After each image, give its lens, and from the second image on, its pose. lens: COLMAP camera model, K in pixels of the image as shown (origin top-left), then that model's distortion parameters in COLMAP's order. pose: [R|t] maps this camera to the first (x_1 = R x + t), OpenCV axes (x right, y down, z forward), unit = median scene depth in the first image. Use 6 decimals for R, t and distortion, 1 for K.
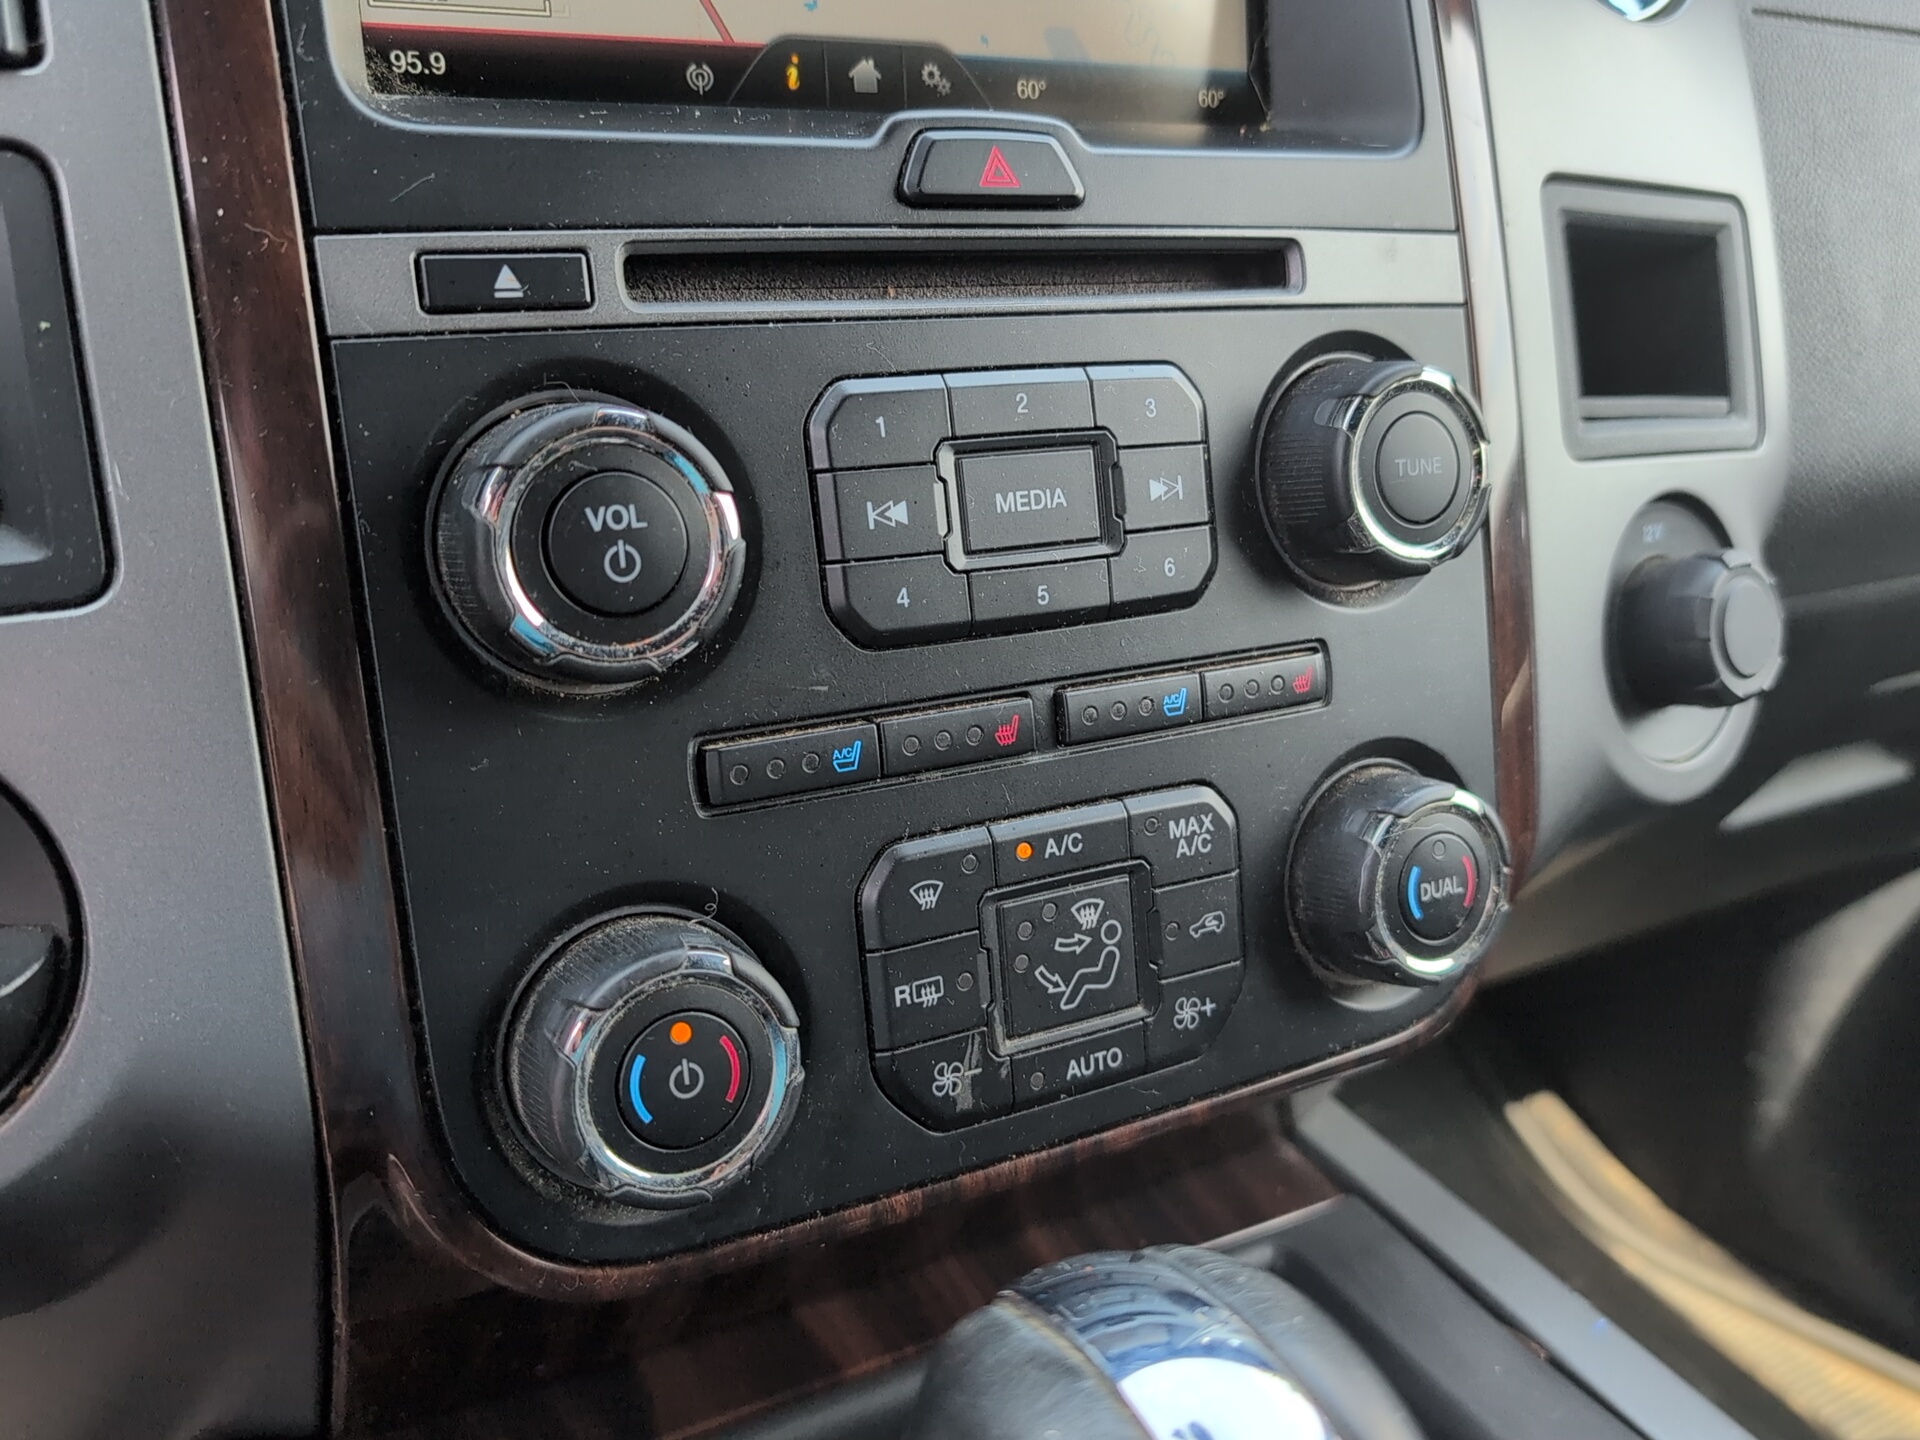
lens RADIAL K [[1727.7, 0, 960.0], [0, 1727.7, 720.0], [0, 0, 1]] dist [0.114565, -0.314573]
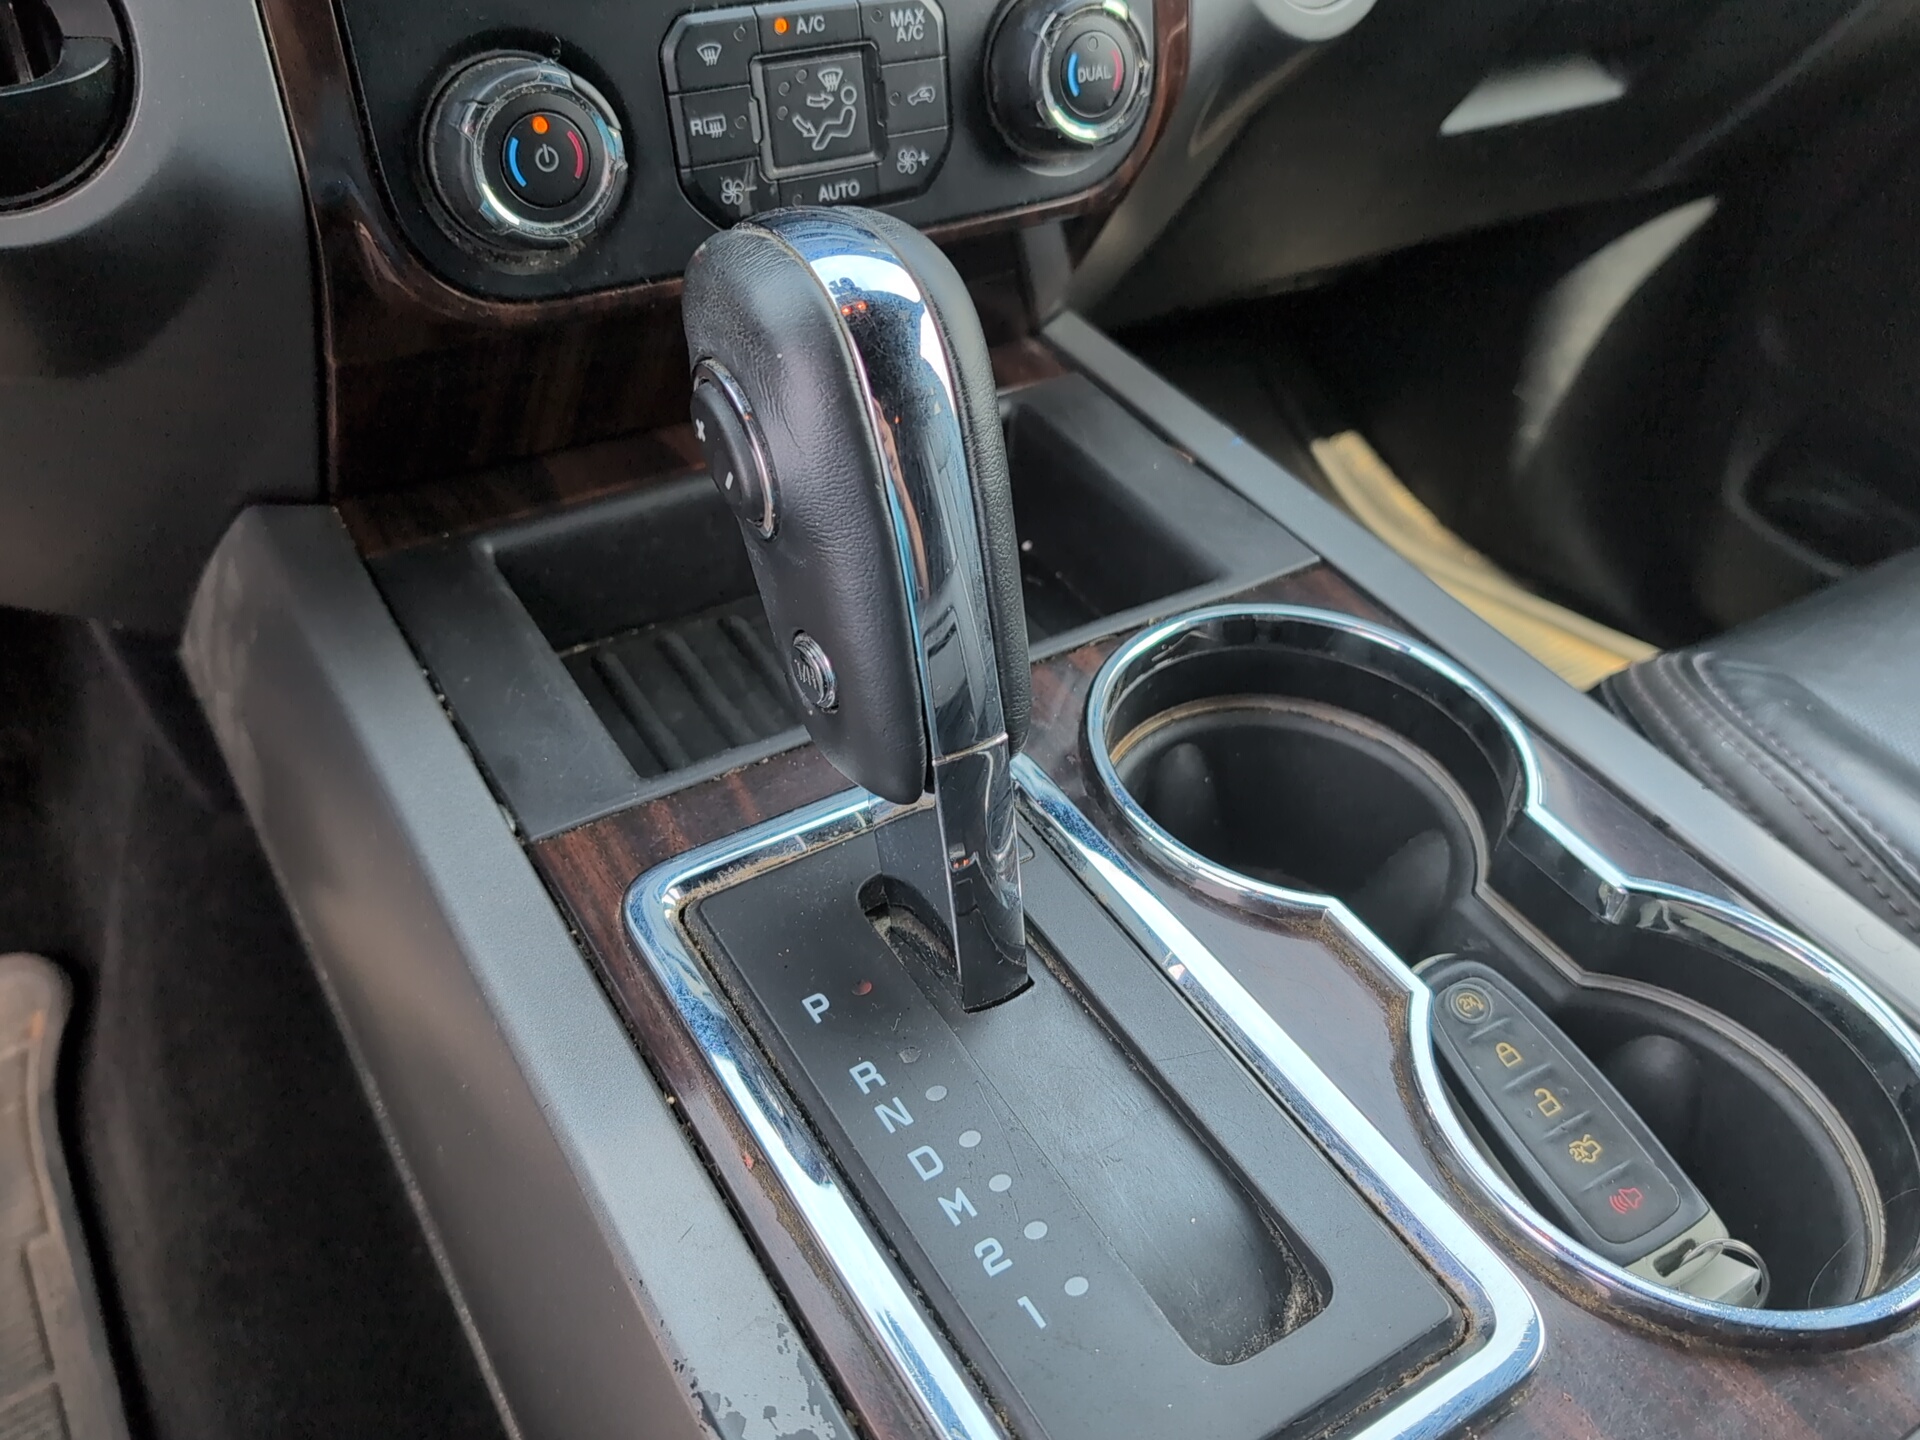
lens RADIAL K [[1712.2, 0, 960.0], [0, 1712.2, 720.0], [0, 0, 1]] dist [-0.006155, 0.001299]
pose [[0.998336, -0.023806, 0.052517, 0.094161], [0.005794, 0.947601, 0.319404, 0.163504], [-0.057369, -0.318568, 0.946162, -0.492919]]
